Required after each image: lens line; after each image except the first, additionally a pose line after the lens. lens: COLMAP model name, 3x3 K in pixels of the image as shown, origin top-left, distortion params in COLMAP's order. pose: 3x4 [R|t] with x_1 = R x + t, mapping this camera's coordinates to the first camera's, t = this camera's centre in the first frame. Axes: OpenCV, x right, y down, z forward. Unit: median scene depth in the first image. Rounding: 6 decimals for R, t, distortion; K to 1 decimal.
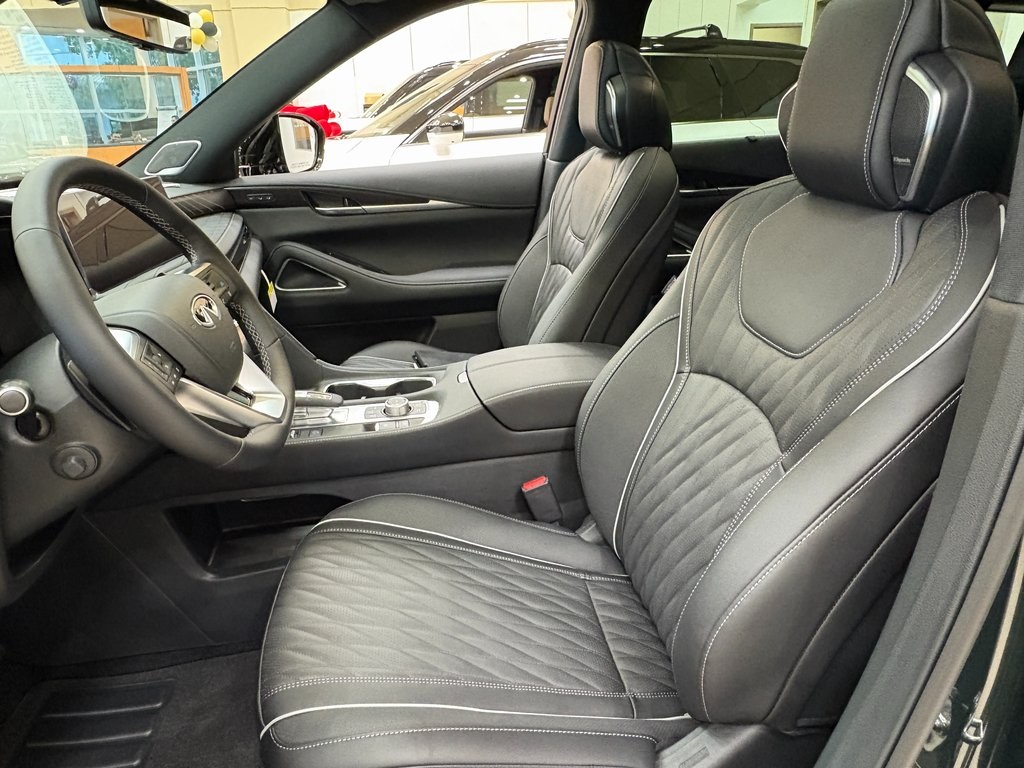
lens RADIAL K [[694.1, 0, 500.8], [0, 694.1, 383.9], [0, 0, 1]] dist [0.008412, -0.001443]
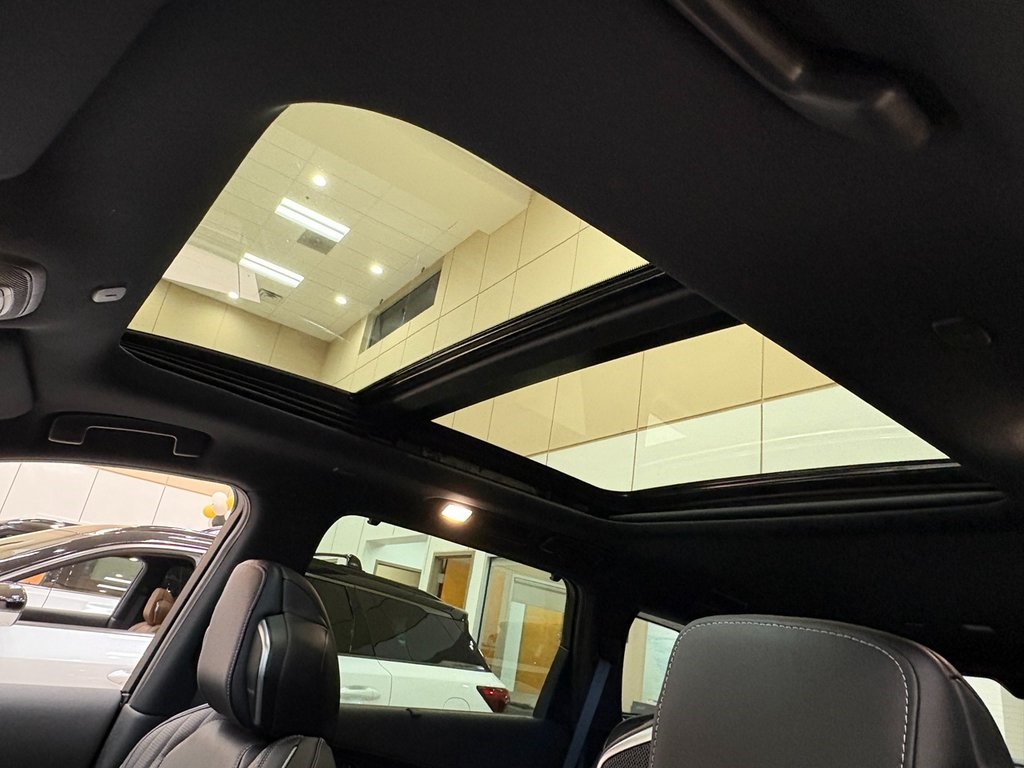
lens RADIAL K [[694.1, 0, 500.8], [0, 694.1, 383.9], [0, 0, 1]] dist [0.008412, -0.001443]
pose [[0.853143, 0.333944, 0.400784, 0.003053], [0.005154, 0.762828, -0.646581, -0.071730], [-0.521651, 0.553692, 0.649081, 0.132053]]
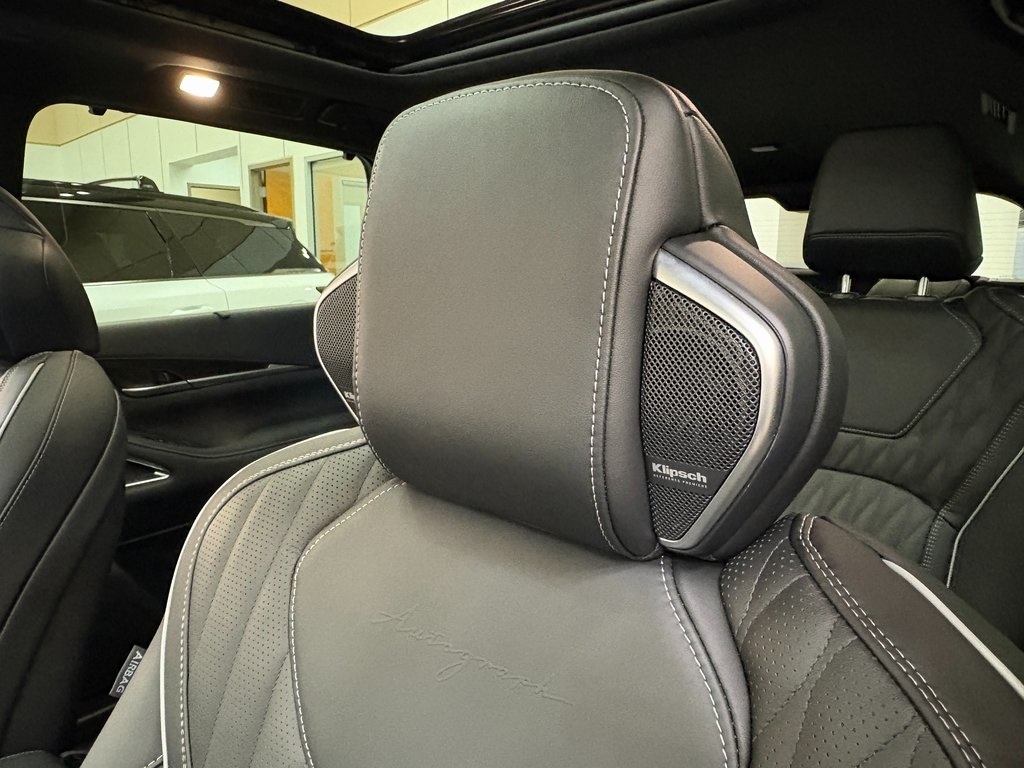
lens RADIAL K [[694.1, 0, 500.8], [0, 694.1, 383.9], [0, 0, 1]] dist [0.008412, -0.001443]
pose [[0.747377, -0.089016, 0.658410, 0.046024], [0.219838, 0.968296, -0.118632, -0.069693], [-0.626975, 0.233407, 0.743252, 0.150047]]
